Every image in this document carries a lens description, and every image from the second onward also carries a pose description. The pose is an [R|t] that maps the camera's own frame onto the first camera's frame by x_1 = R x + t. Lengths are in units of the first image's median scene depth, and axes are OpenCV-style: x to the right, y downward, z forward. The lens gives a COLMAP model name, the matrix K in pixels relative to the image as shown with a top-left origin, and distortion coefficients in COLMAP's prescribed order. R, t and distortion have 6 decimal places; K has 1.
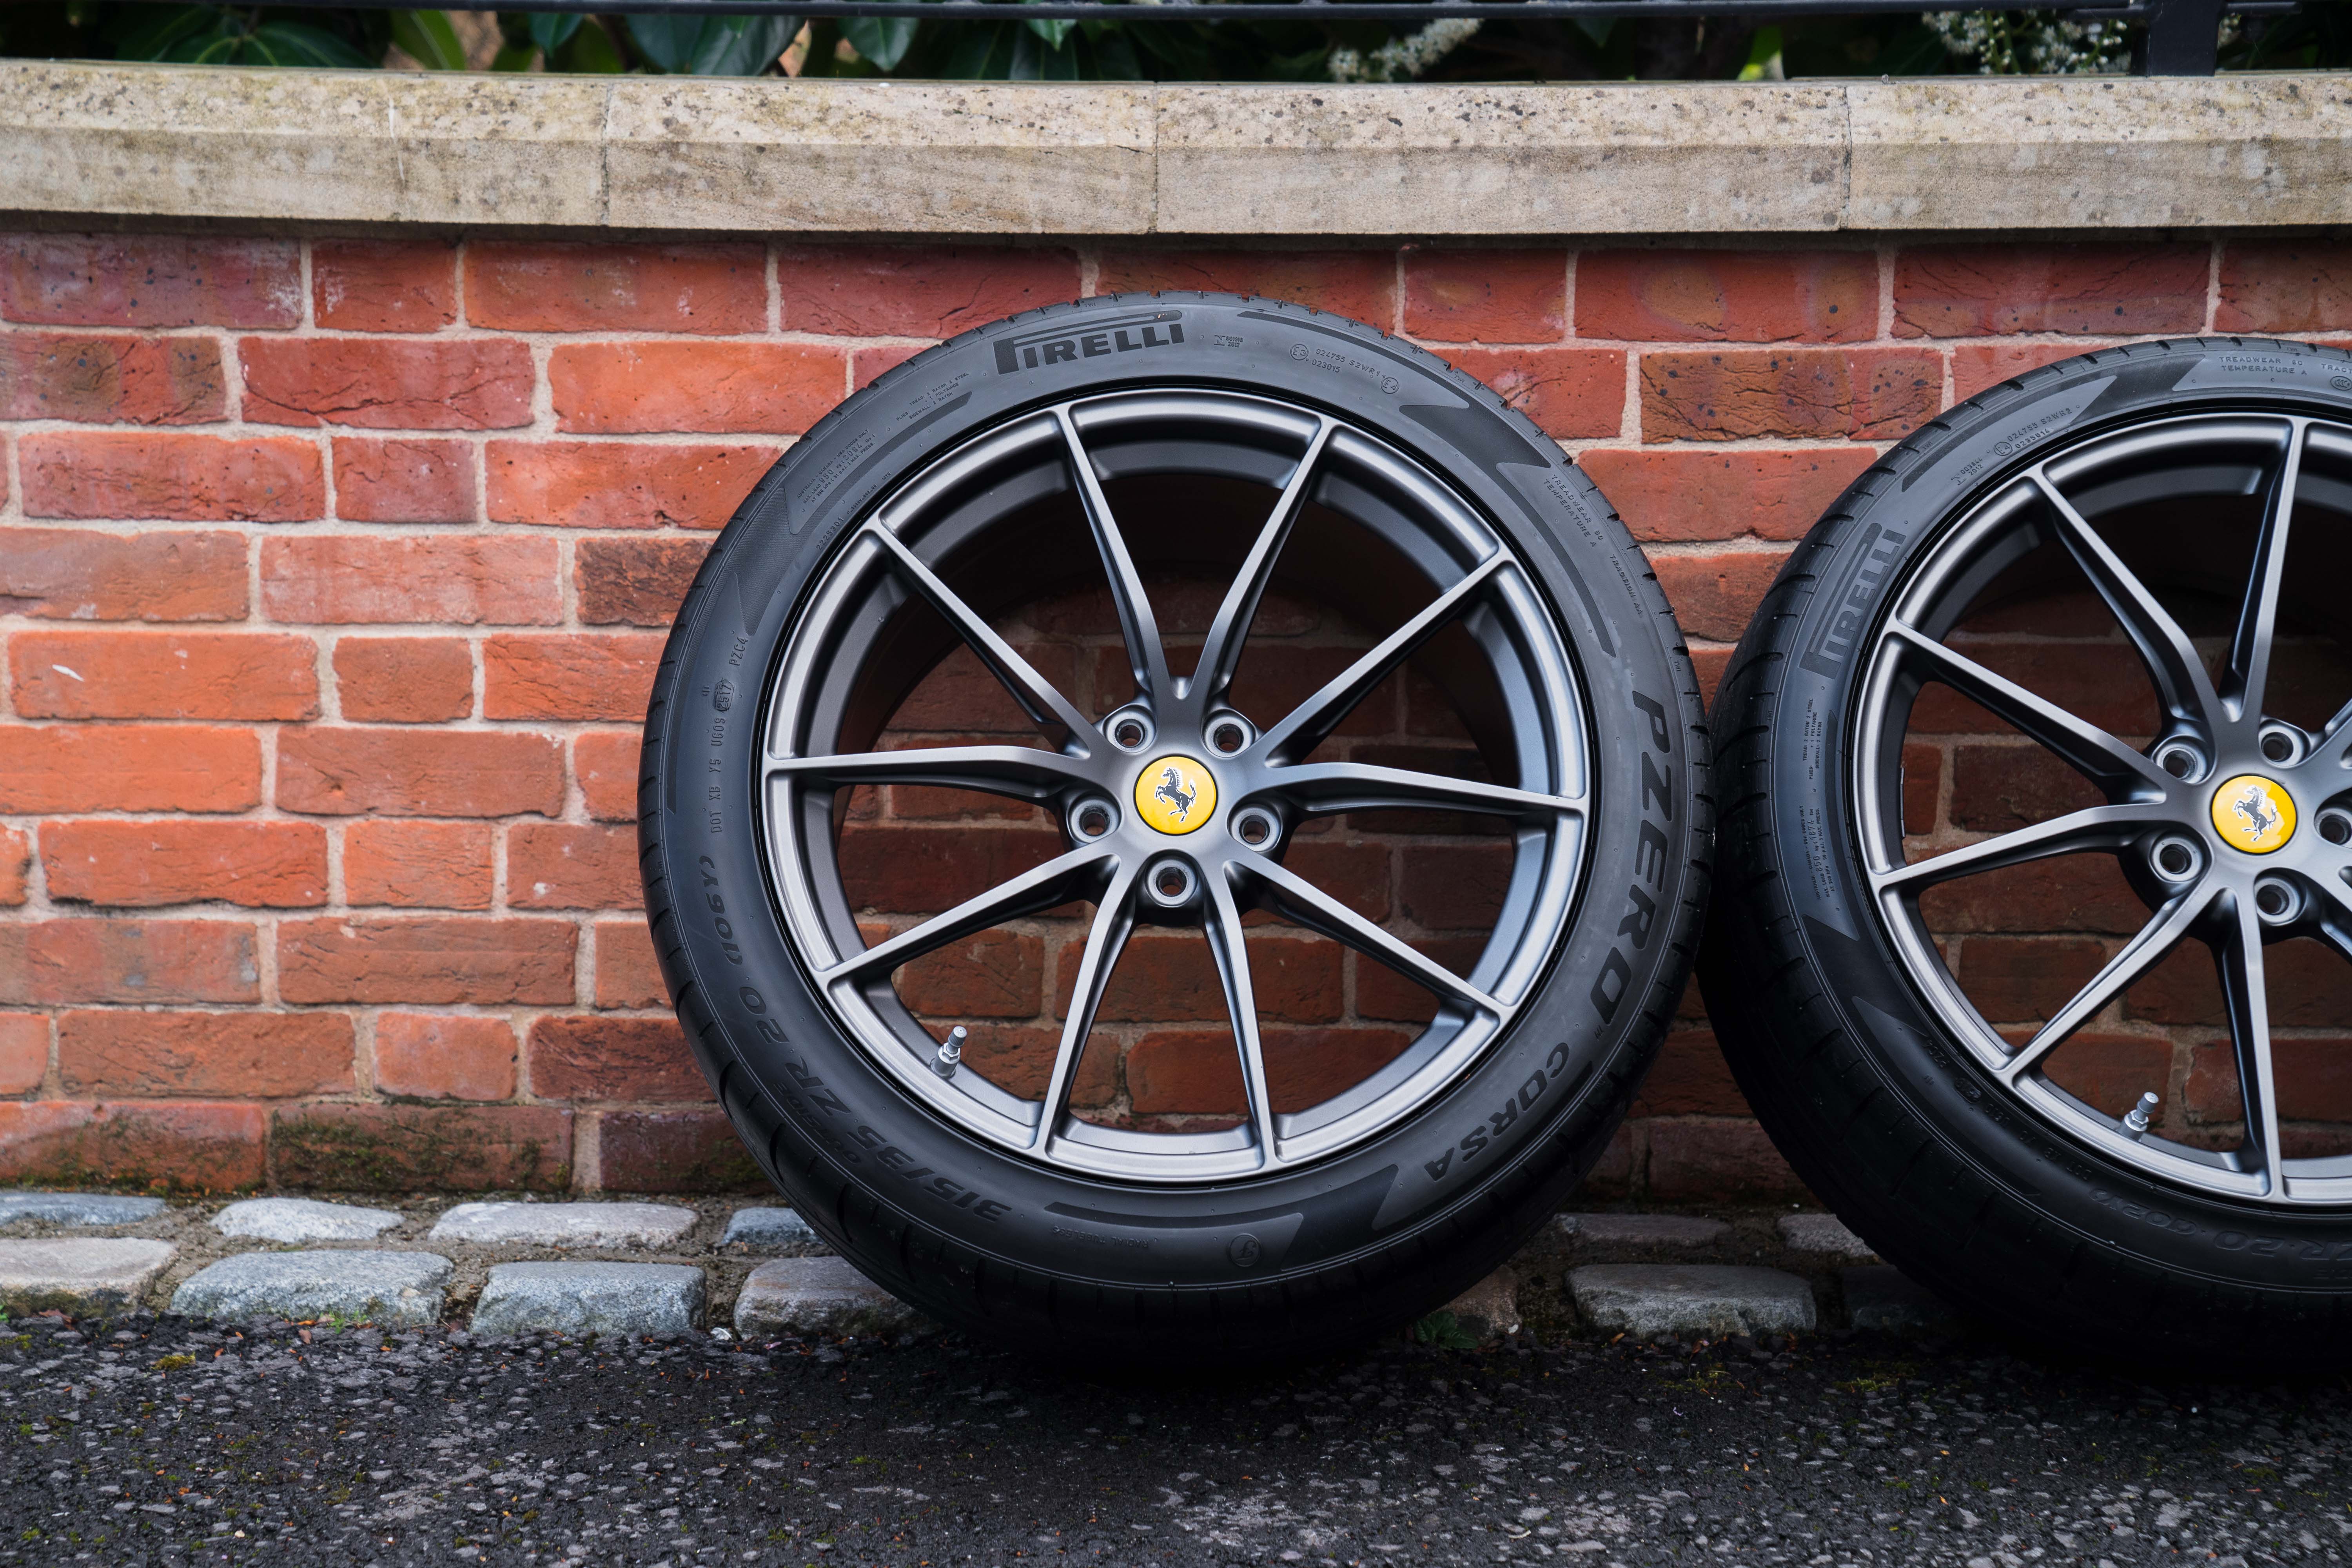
lens RADIAL K [[3916.1, 0, 1161.4], [0, 3916.1, 800.4], [0, 0, 1]] dist [0.285217, 0.000000]
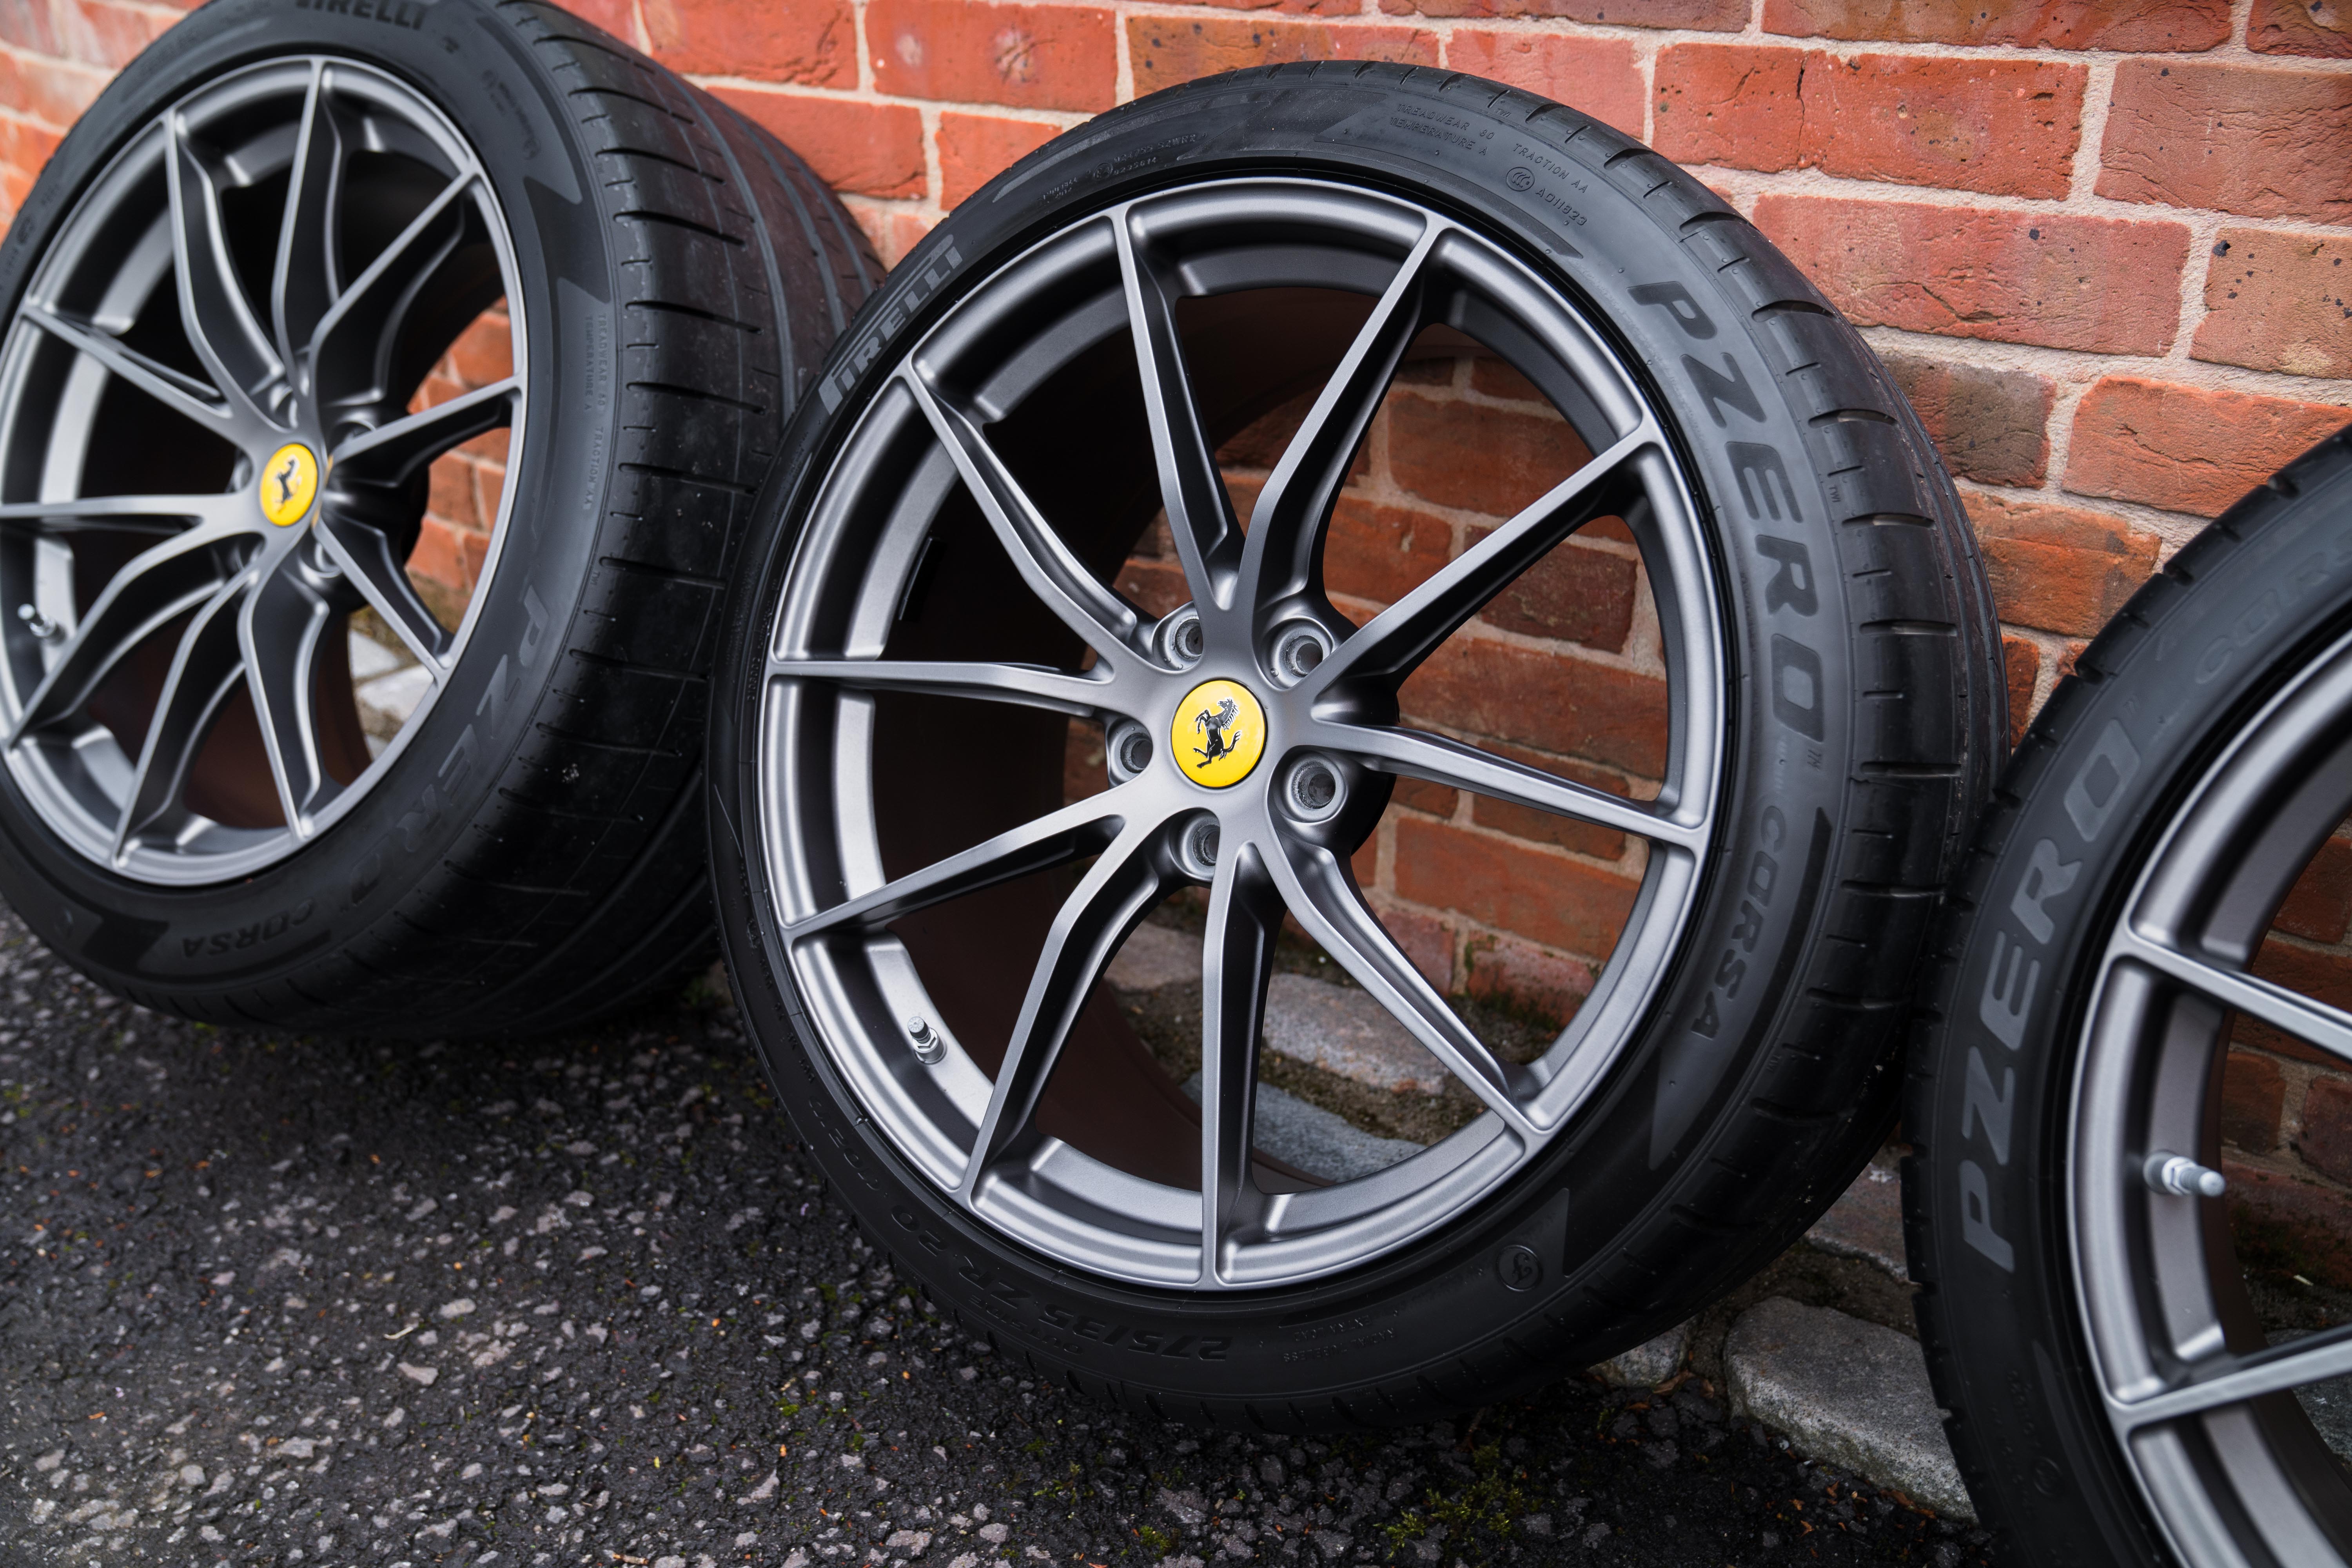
lens RADIAL K [[2165.3, 0, 1155.0], [0, 2165.3, 789.3], [0, 0, 1]] dist [0.005924, 0.000000]
pose [[0.805397, 0.242206, -0.540991, 0.418169], [-0.064913, 0.943255, 0.325664, -0.108377], [0.589170, -0.227171, 0.775417, 0.605494]]
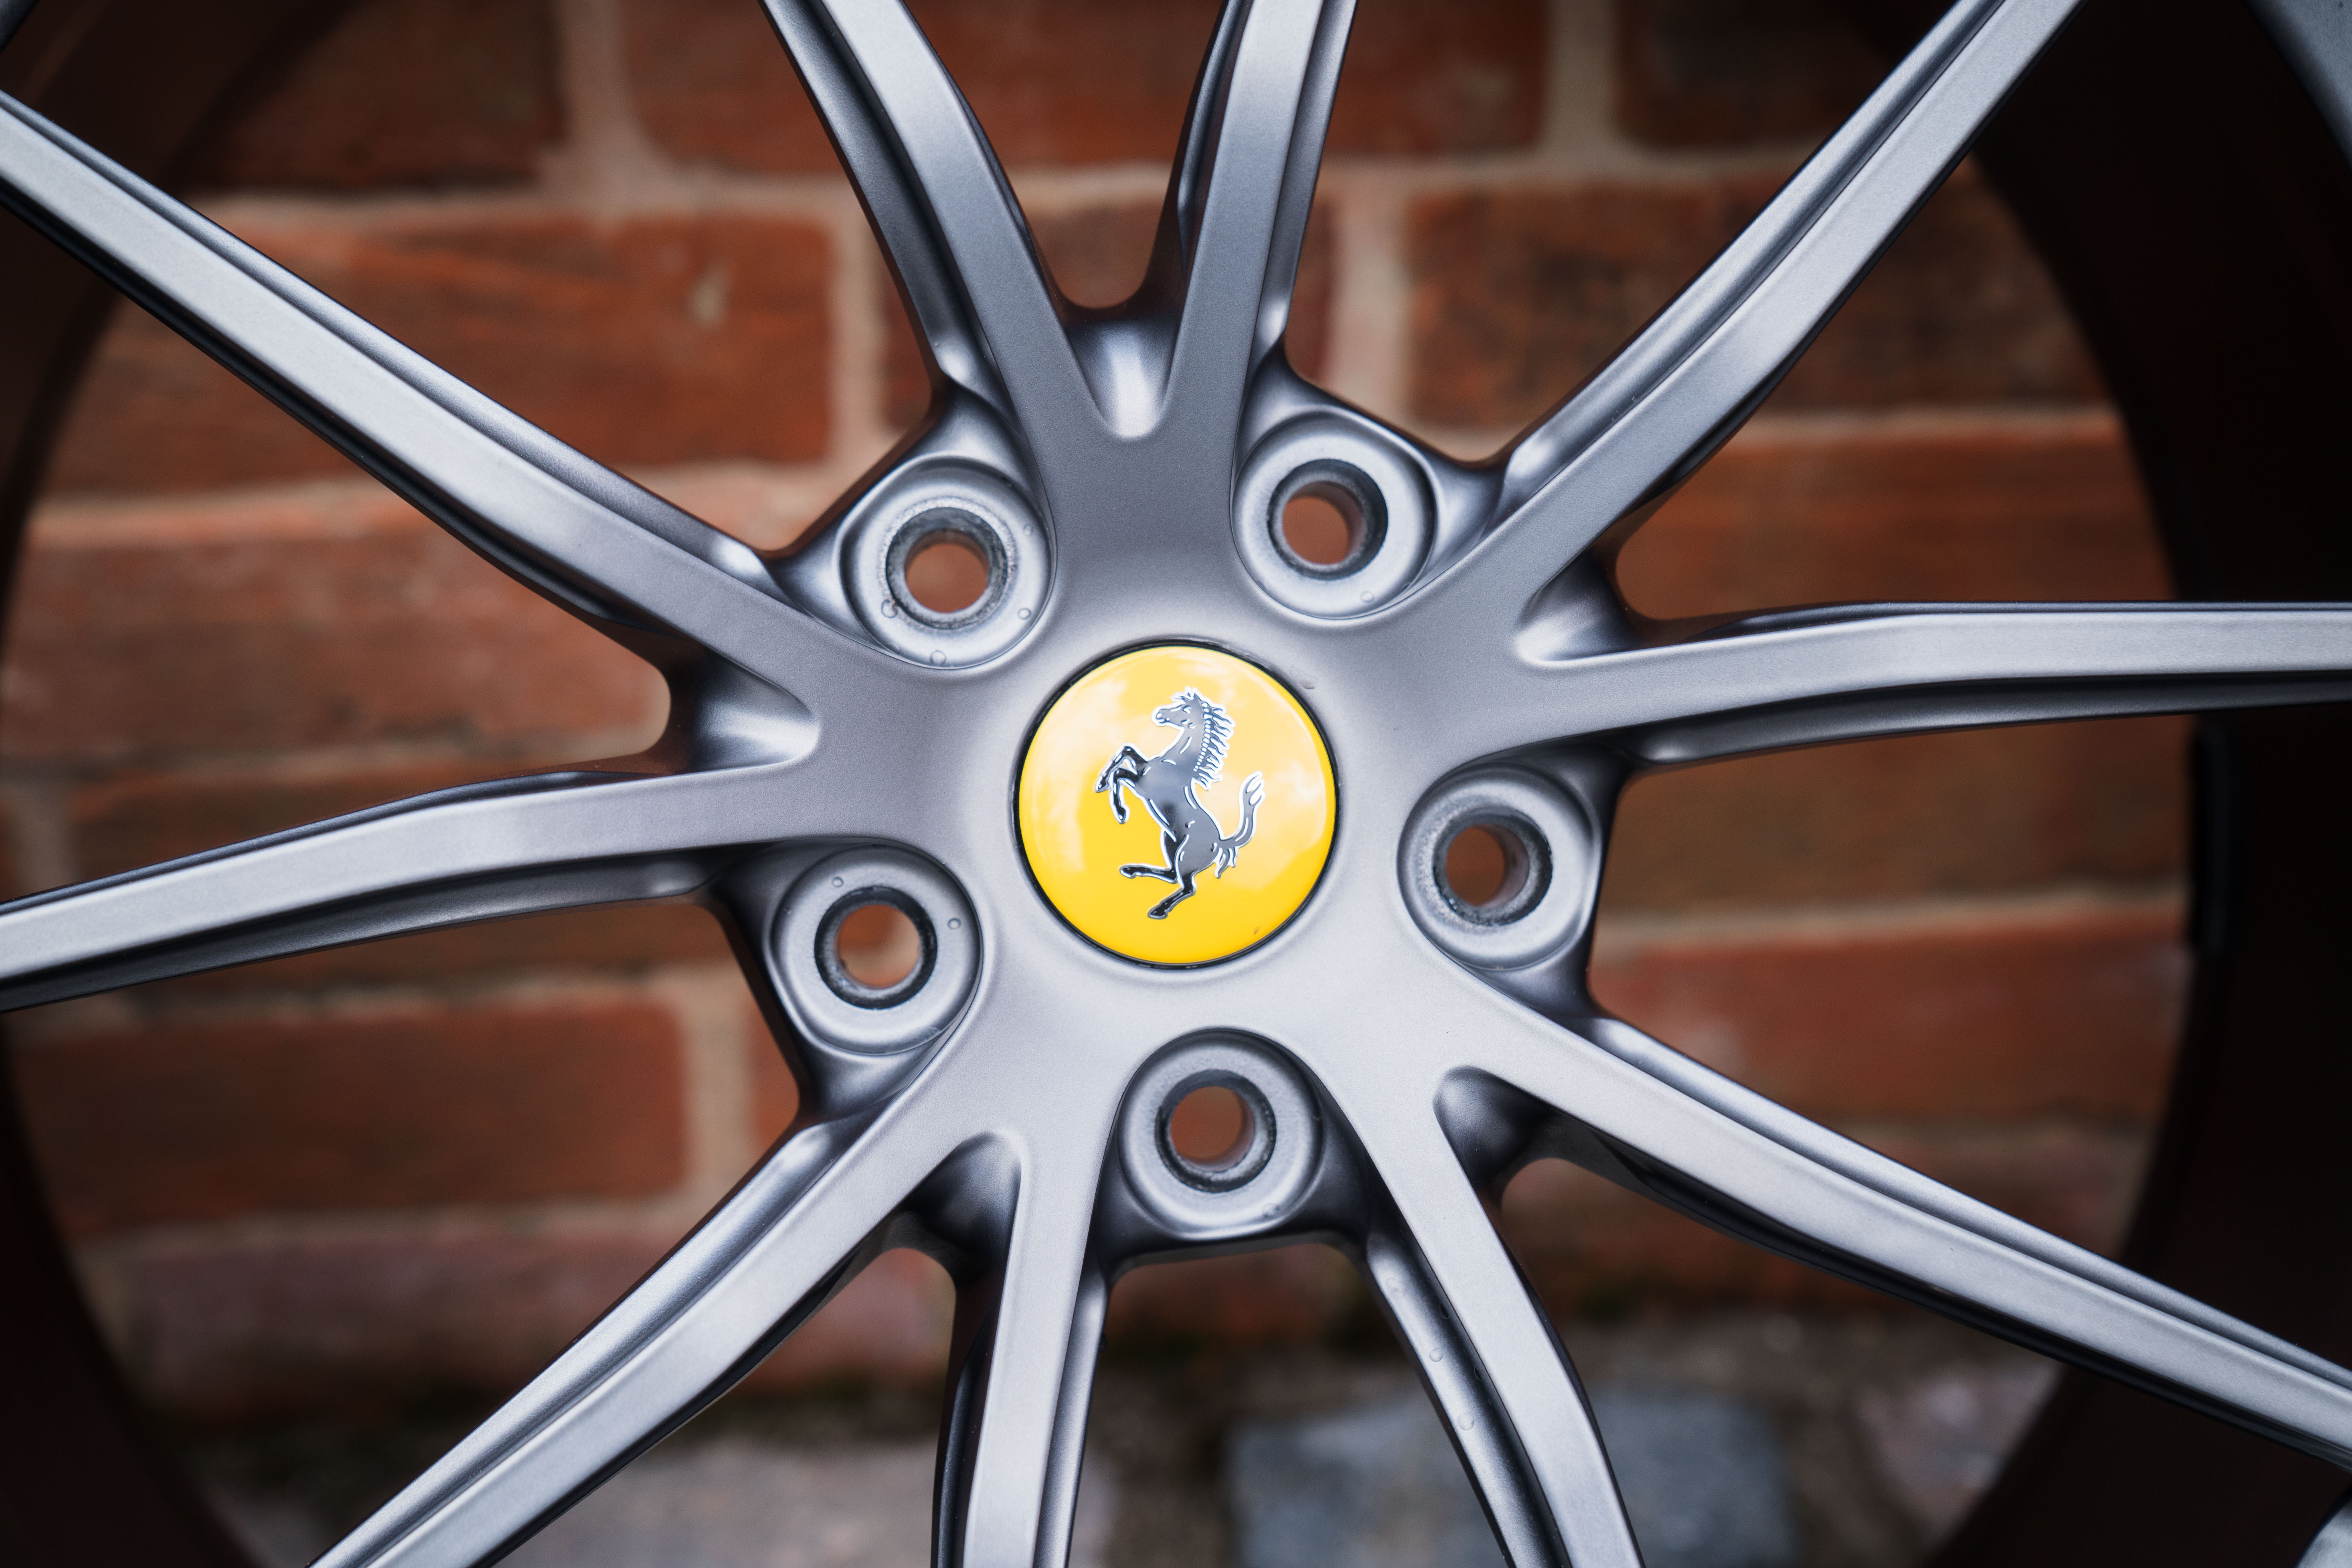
lens RADIAL K [[3906.5, 0, 1175.4], [0, 3906.5, 788.4], [0, 0, 1]] dist [0.233931, 0.000000]
pose [[0.997398, -0.053501, 0.048324, 0.211813], [0.037106, 0.955649, 0.292162, -0.064245], [-0.061812, -0.289608, 0.955147, 0.685461]]
